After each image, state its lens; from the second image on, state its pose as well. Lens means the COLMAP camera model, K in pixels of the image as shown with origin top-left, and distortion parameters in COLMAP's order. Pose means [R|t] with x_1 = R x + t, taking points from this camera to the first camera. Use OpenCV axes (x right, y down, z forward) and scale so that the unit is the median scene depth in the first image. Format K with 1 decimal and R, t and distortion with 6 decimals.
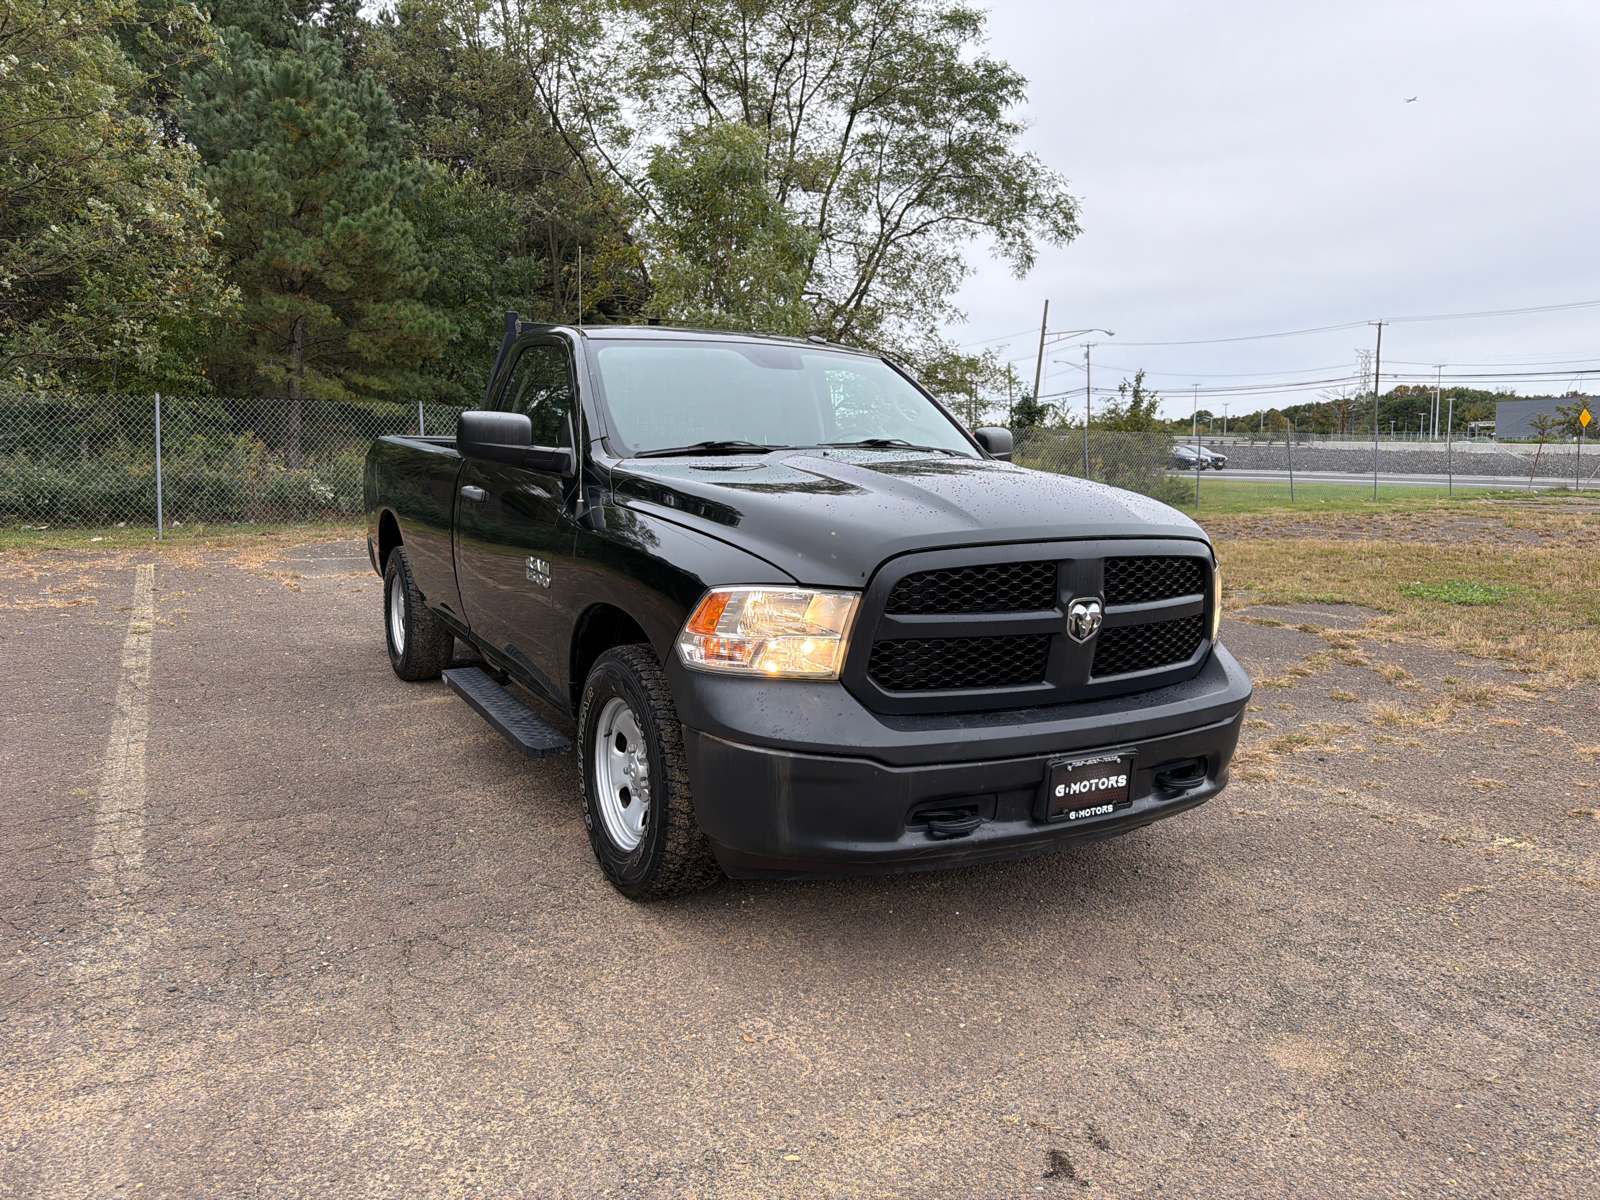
lens RADIAL K [[1125.8, 0, 806.1], [0, 1125.8, 593.7], [0, 0, 1]] dist [0.045335, -0.058029]
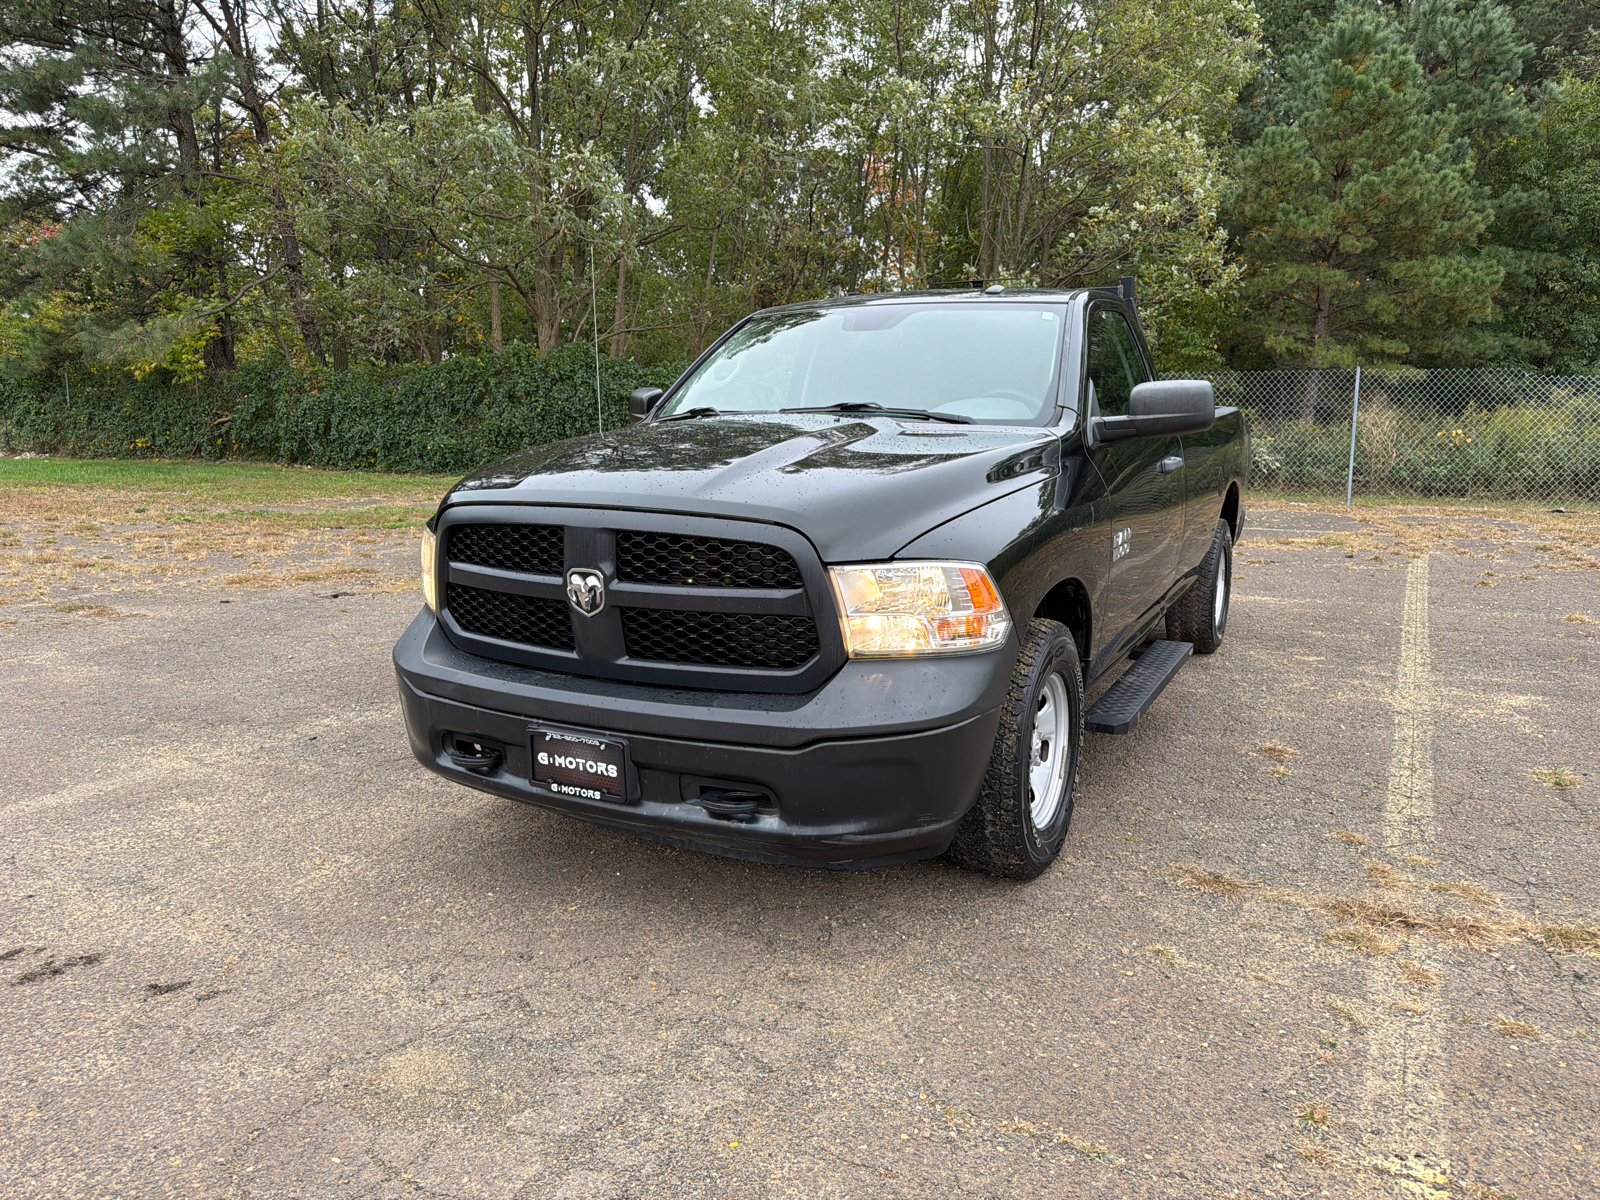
lens RADIAL K [[1125.8, 0, 797.7], [0, 1125.8, 598.3], [0, 0, 1]] dist [0.045335, -0.058029]
pose [[0.536535, 0.125255, -0.834531, 0.898418], [-0.101657, 0.991315, 0.083429, -0.054242], [0.837733, 0.040074, 0.544608, 0.500838]]
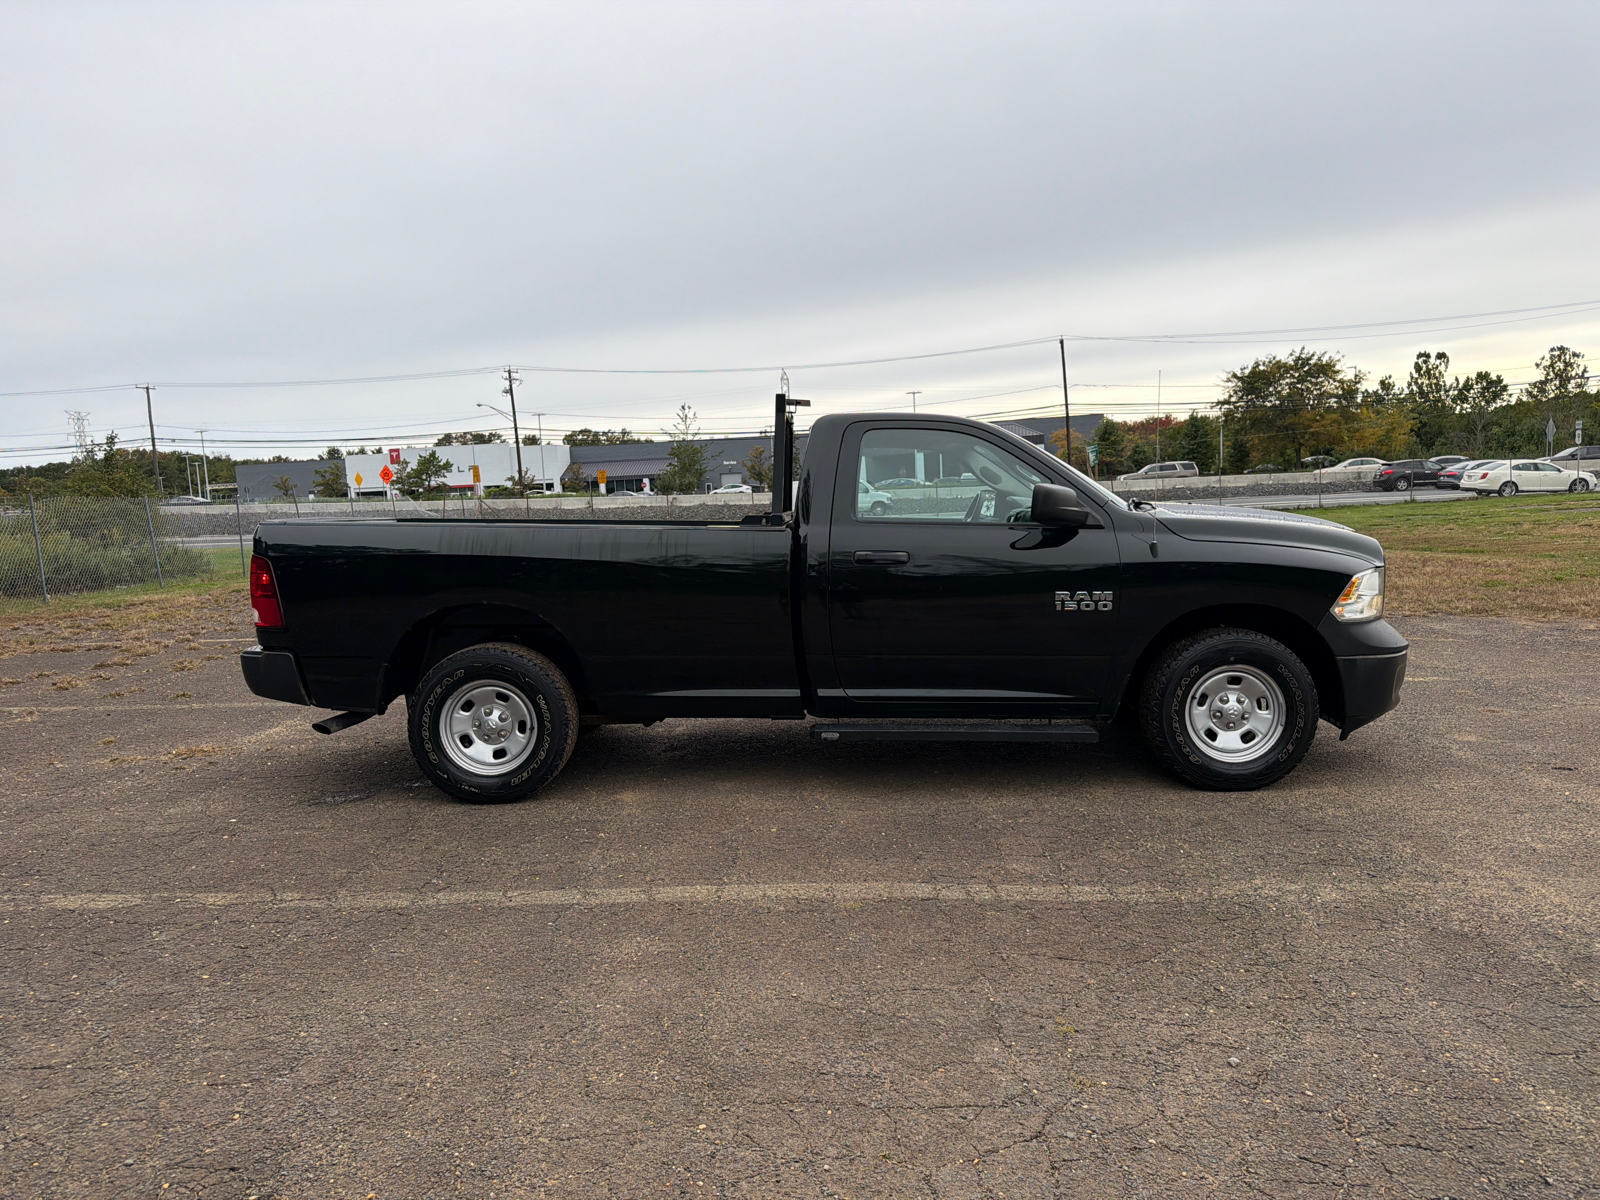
lens RADIAL K [[1125.8, 0, 806.5], [0, 1125.8, 613.0], [0, 0, 1]] dist [0.045335, -0.058029]
pose [[0.506775, -0.112170, 0.854750, -1.586096], [0.144510, 0.988523, 0.044046, -0.115574], [-0.849880, 0.101199, 0.517168, 0.622282]]
